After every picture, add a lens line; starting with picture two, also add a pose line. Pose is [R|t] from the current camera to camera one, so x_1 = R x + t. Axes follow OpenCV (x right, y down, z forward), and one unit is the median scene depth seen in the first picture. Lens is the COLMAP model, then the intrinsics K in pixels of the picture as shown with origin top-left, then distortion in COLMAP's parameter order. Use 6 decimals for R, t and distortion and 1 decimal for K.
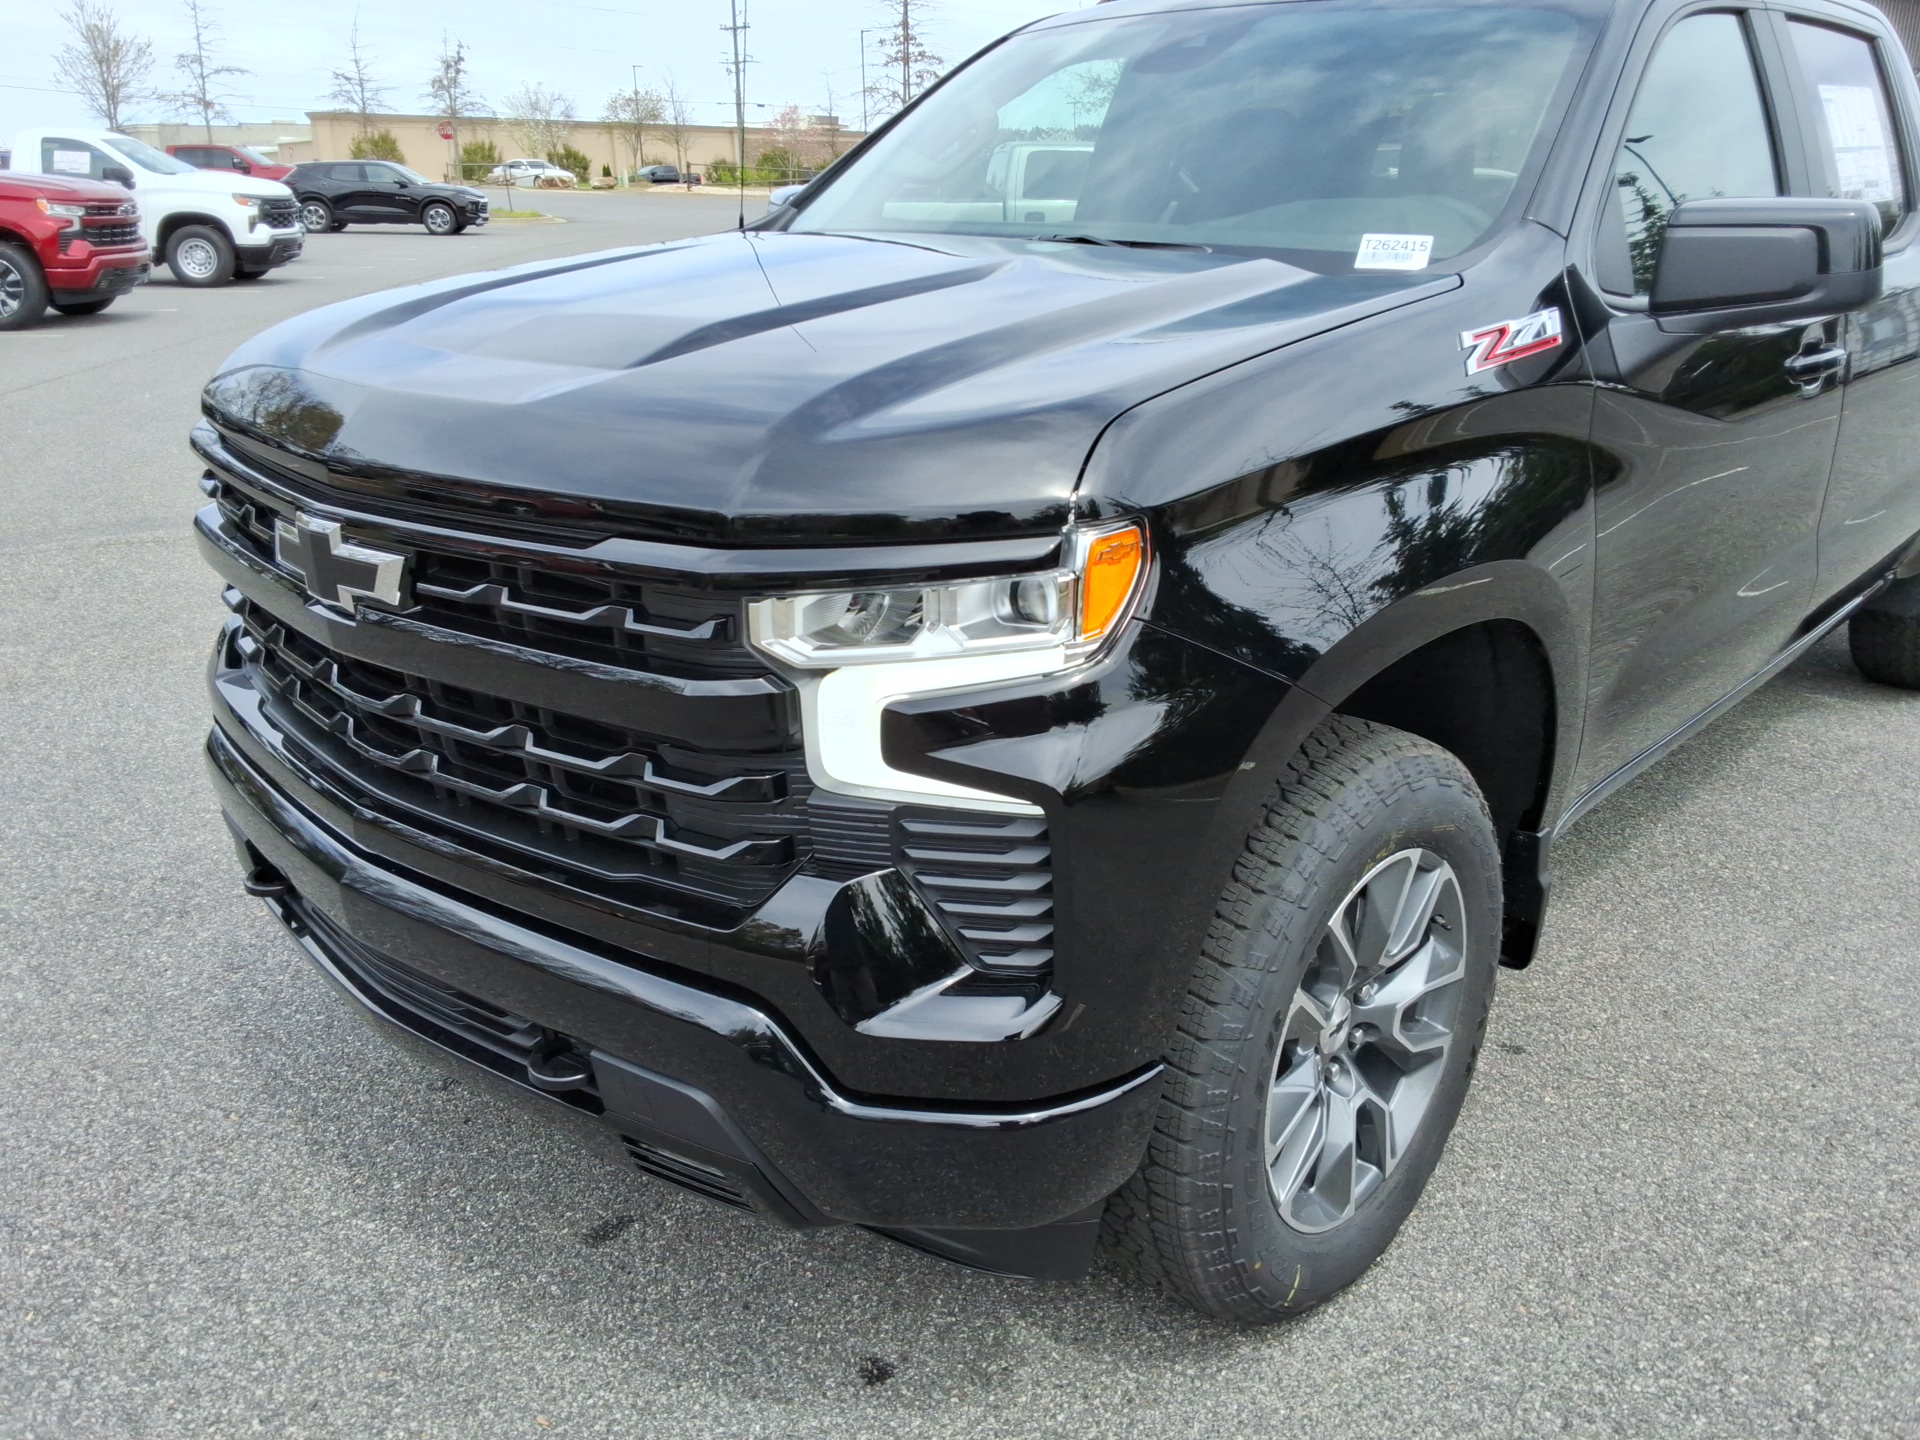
lens RADIAL K [[1536.5, 0, 973.6], [0, 1536.5, 697.6], [0, 0, 1]] dist [0.109821, -0.149600]
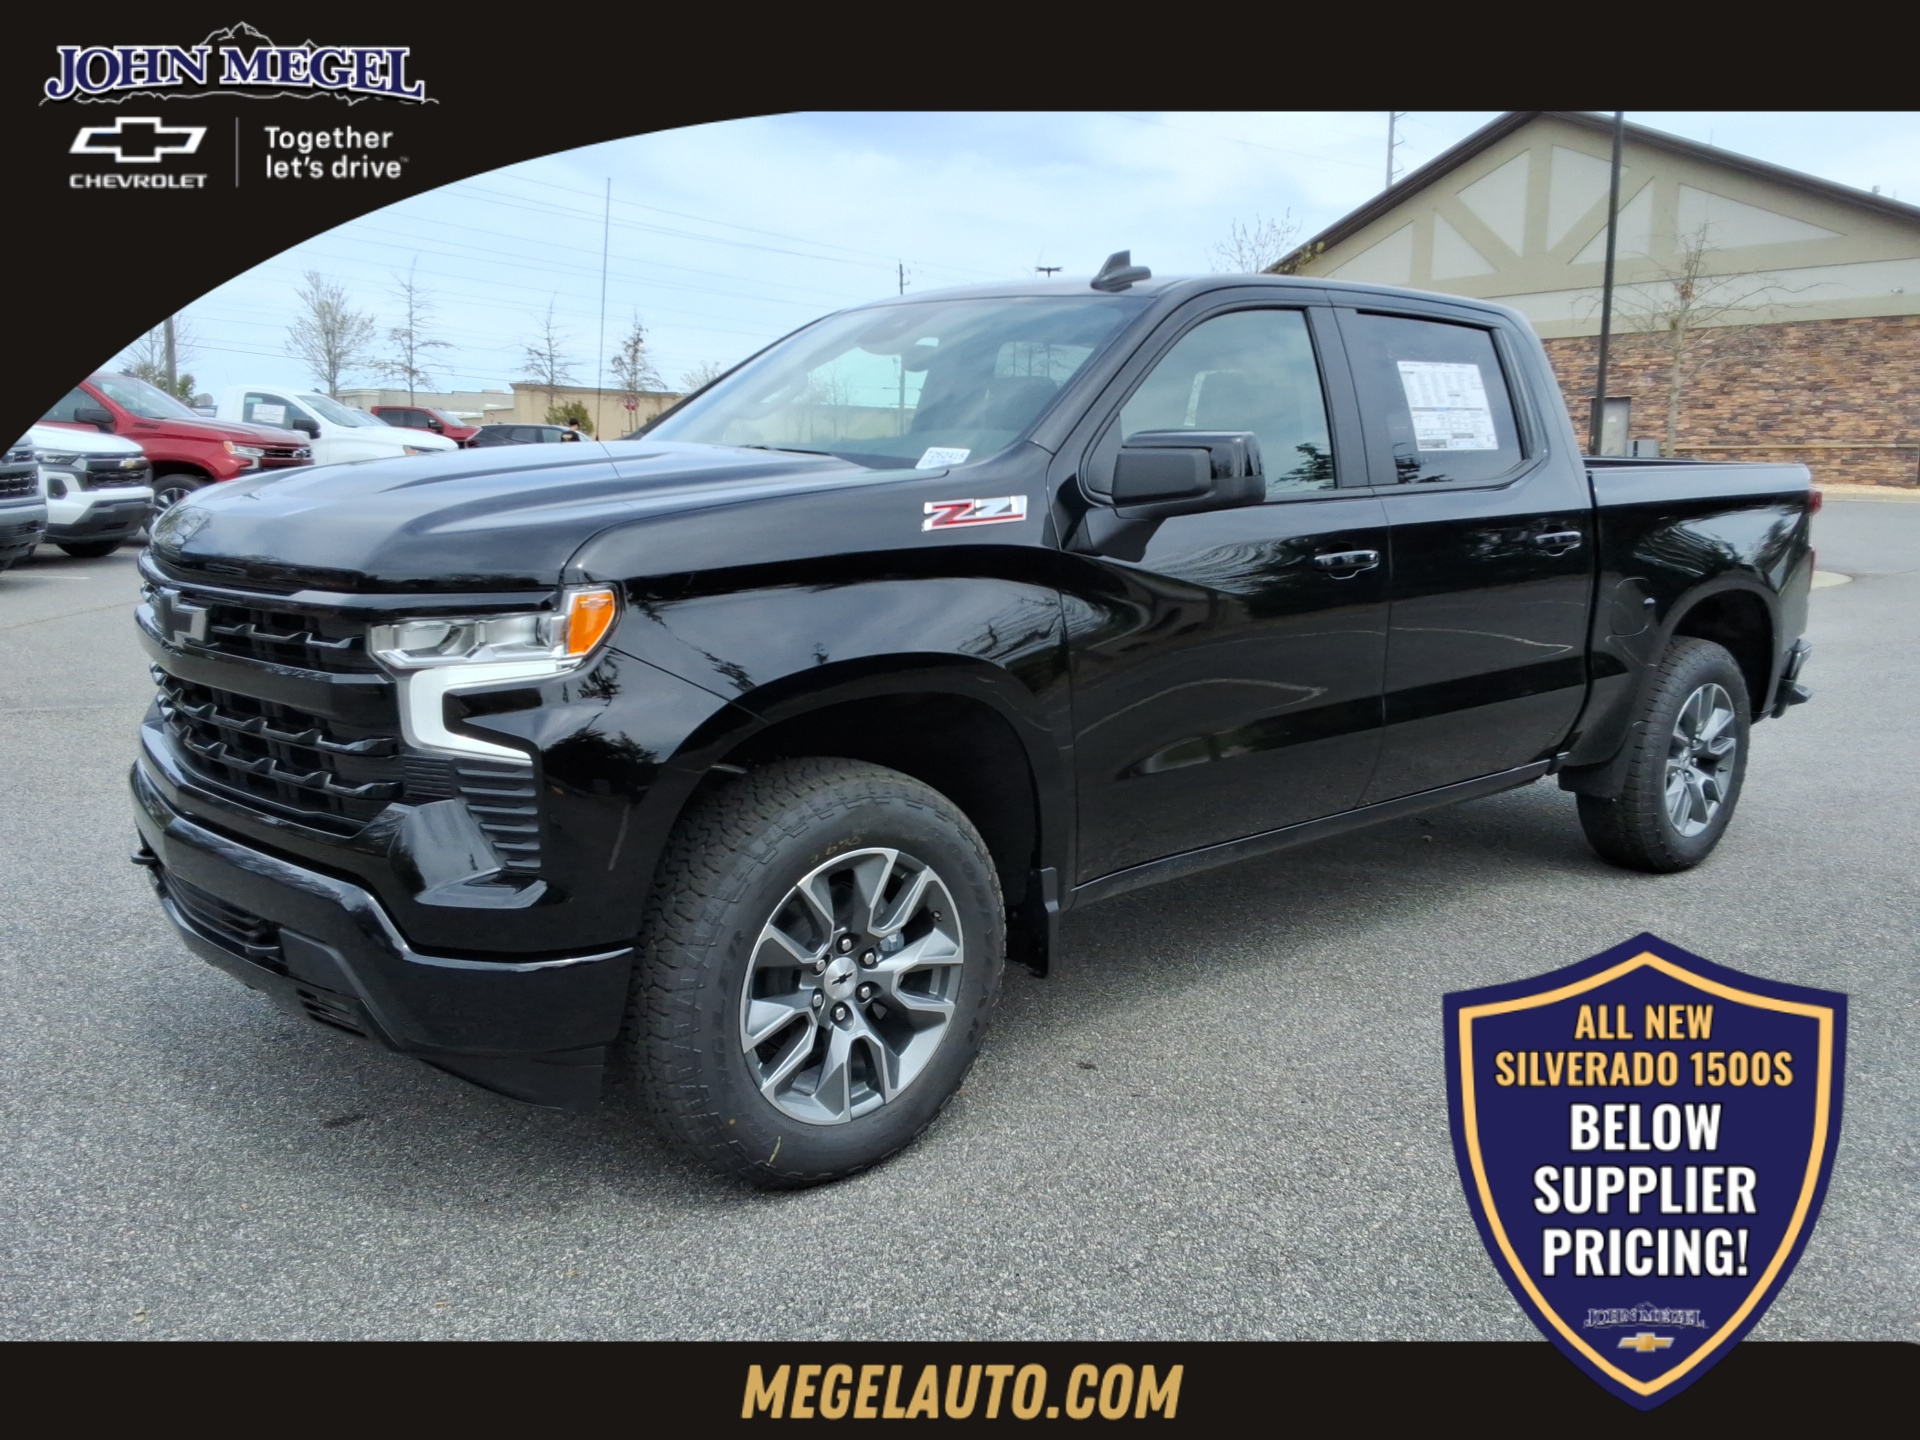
lens RADIAL K [[1524.3, 0, 969.9], [0, 1524.3, 715.3], [0, 0, 1]] dist [0.108547, -0.152975]
pose [[0.994888, 0.041442, -0.092089, 0.422978], [-0.055015, 0.987136, -0.150122, 0.160276], [0.084683, 0.154421, 0.984369, -0.357796]]
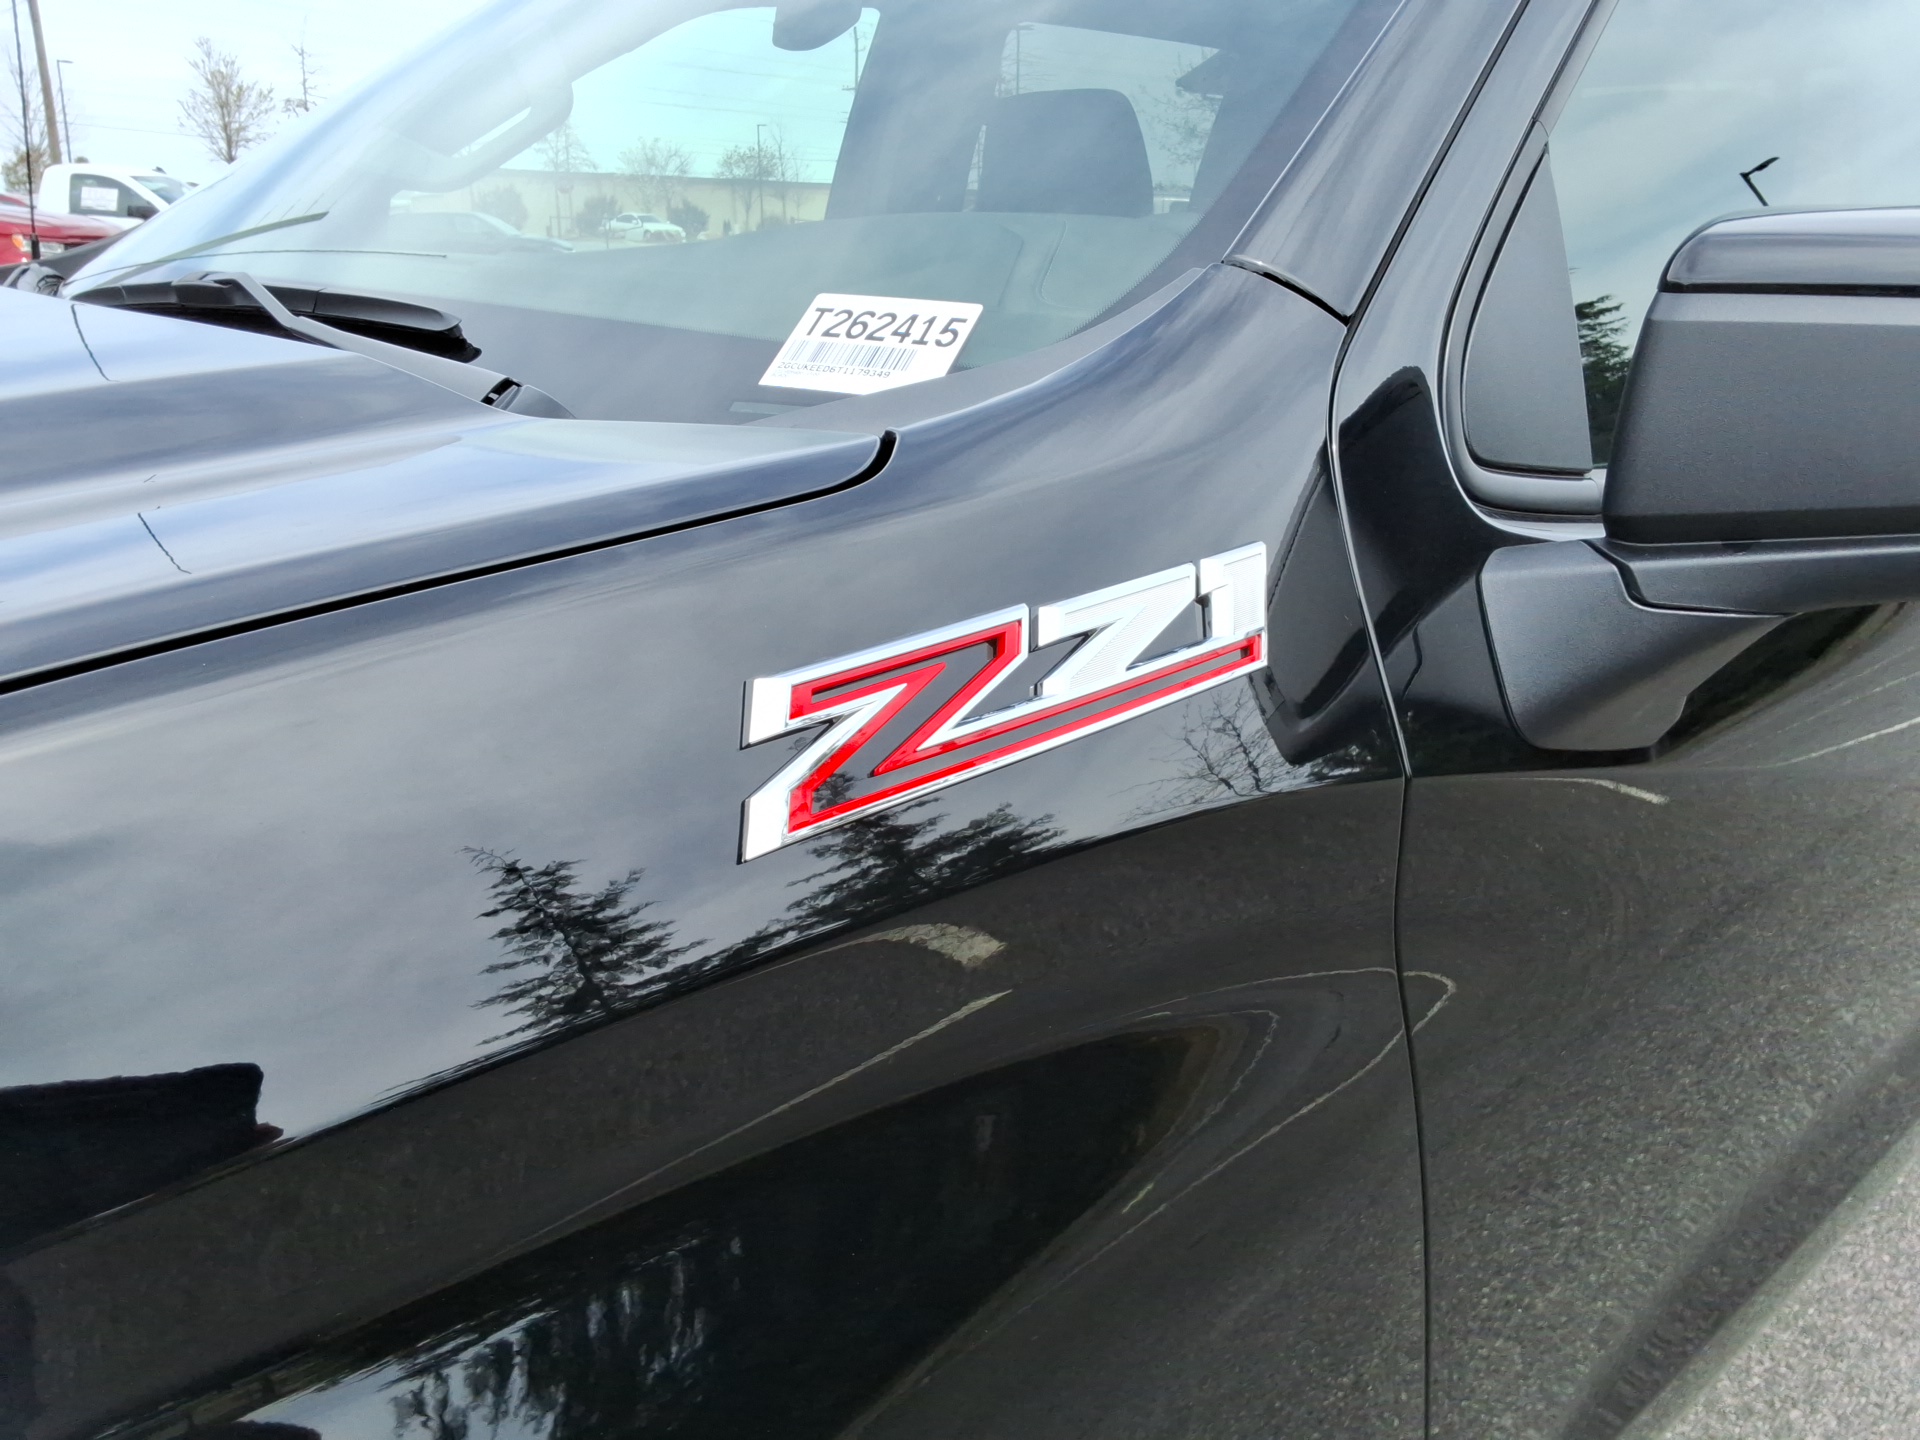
lens RADIAL K [[1494.7, 0, 951.7], [0, 1494.7, 642.6], [0, 0, 1]] dist [0.403028, -0.556832]
pose [[0.996414, 0.024246, -0.081058, 0.307272], [-0.029345, 0.997625, -0.062313, -0.190731], [0.079355, 0.064468, 0.994760, 0.638145]]
